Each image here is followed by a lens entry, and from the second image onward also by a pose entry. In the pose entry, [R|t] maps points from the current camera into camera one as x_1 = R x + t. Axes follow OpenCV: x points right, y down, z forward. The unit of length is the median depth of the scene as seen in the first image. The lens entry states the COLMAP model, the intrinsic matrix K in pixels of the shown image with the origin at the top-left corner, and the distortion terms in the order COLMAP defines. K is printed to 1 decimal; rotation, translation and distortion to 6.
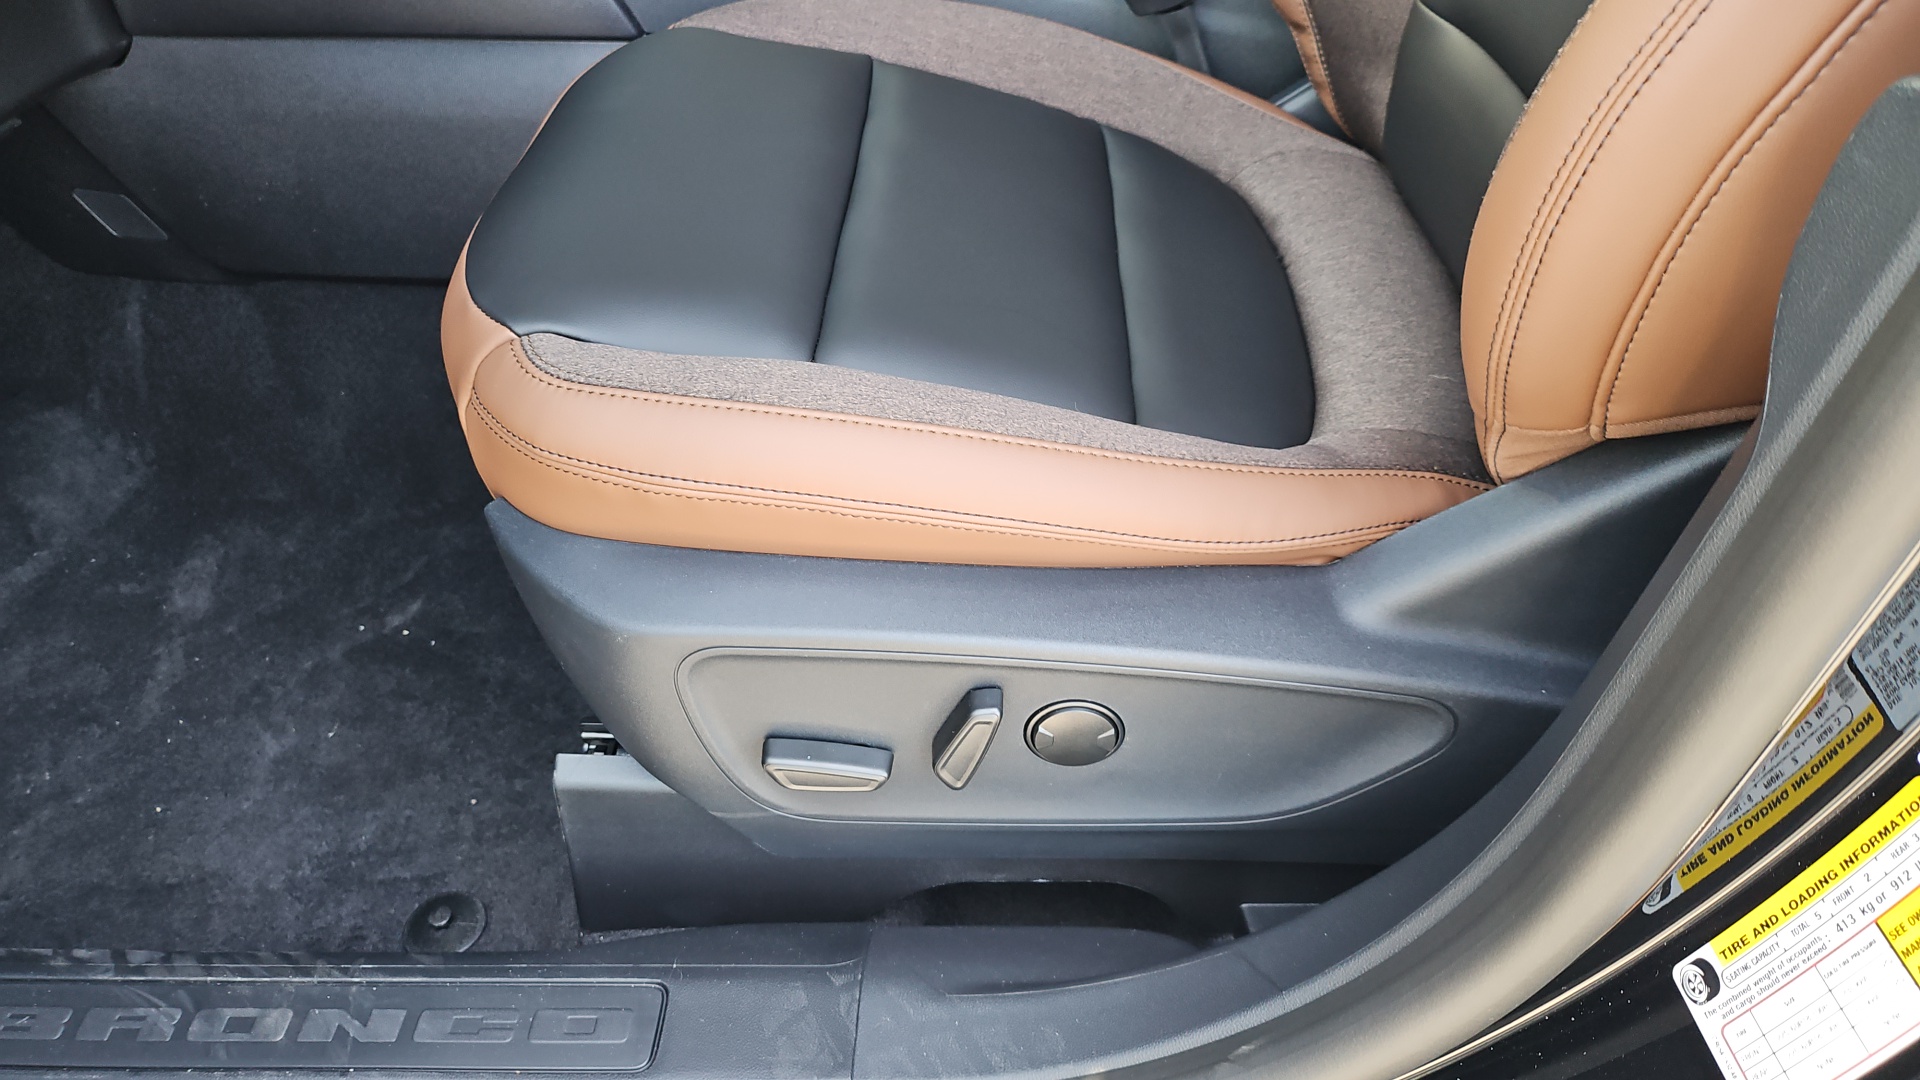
lens RADIAL K [[1362.0, 0, 971.6], [0, 1362.0, 536.9], [0, 0, 1]] dist [0.031740, -0.030677]
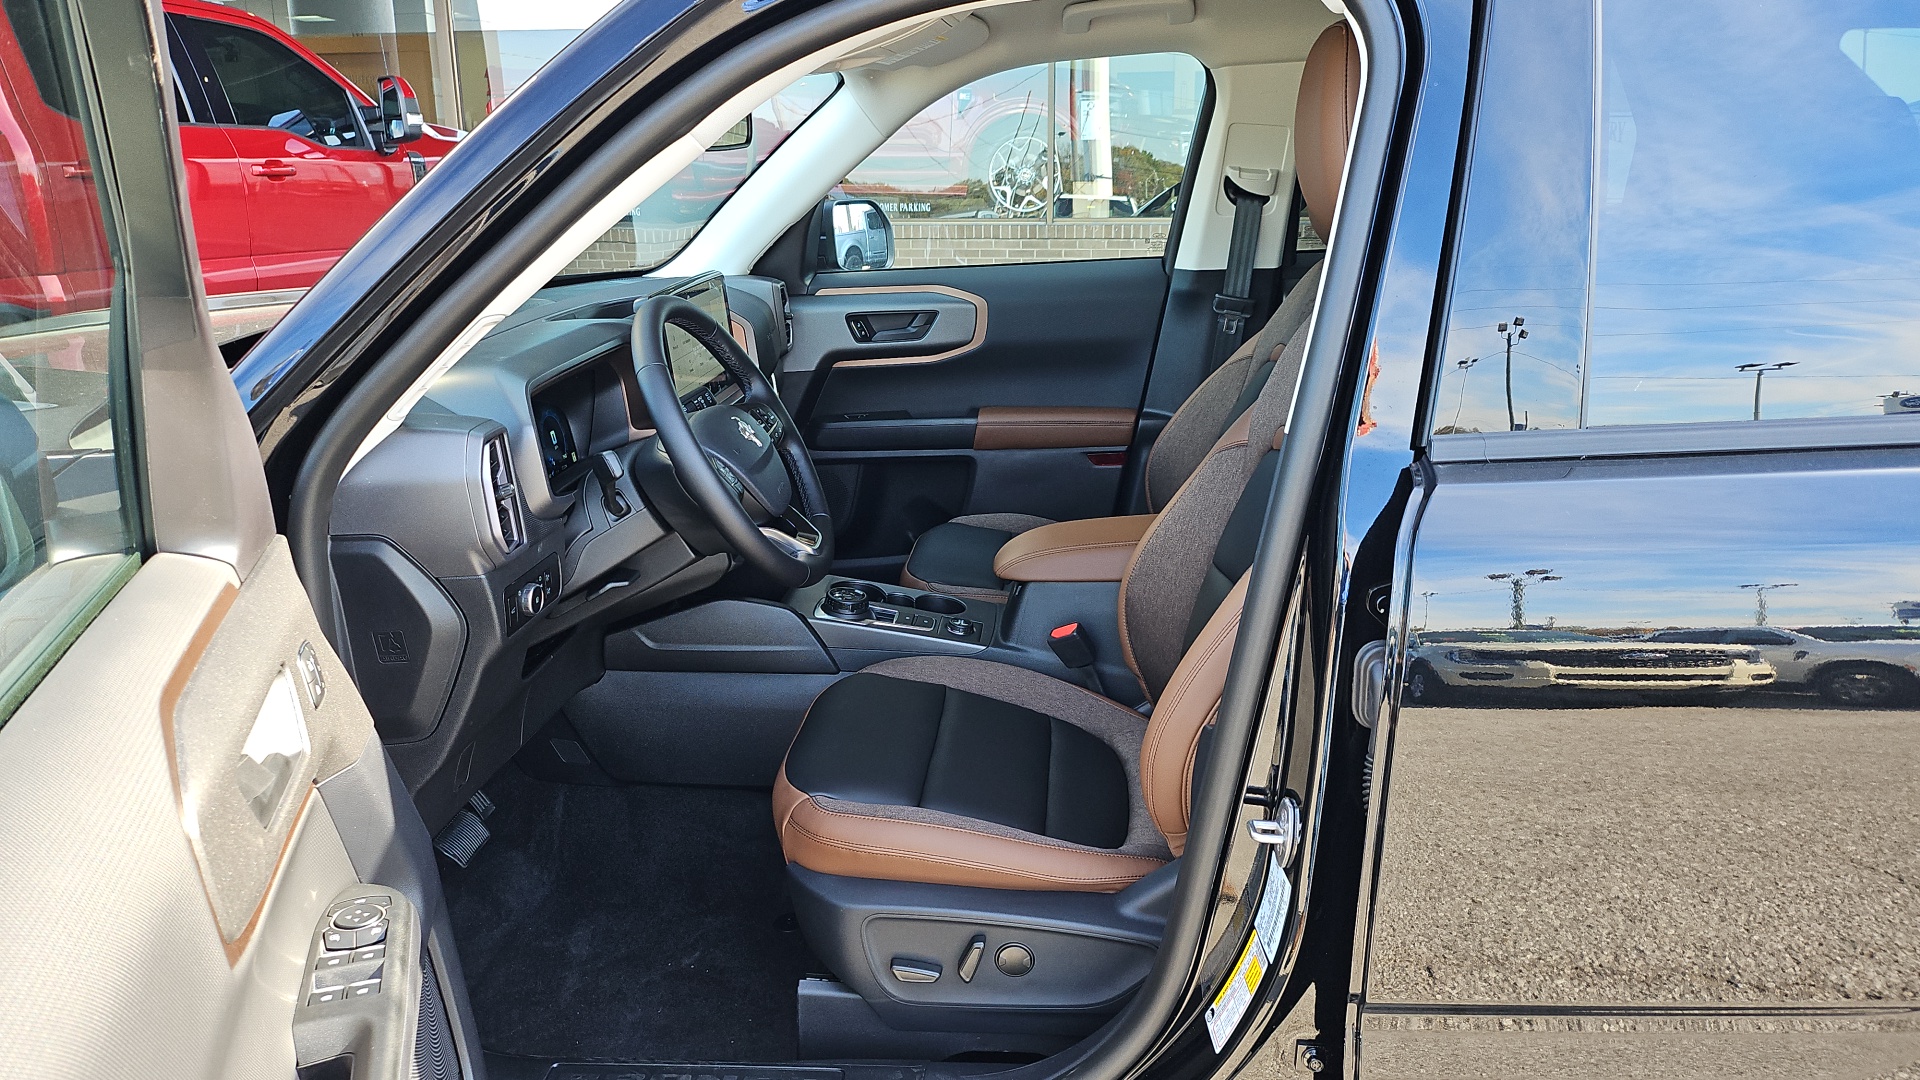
lens RADIAL K [[1362.0, 0, 966.3], [0, 1362.0, 534.4], [0, 0, 1]] dist [0.031740, -0.030677]
pose [[0.998350, 0.010052, -0.056533, 0.098556], [-0.031223, 0.921314, -0.387565, 0.326468], [0.048188, 0.388690, 0.920107, -1.327410]]
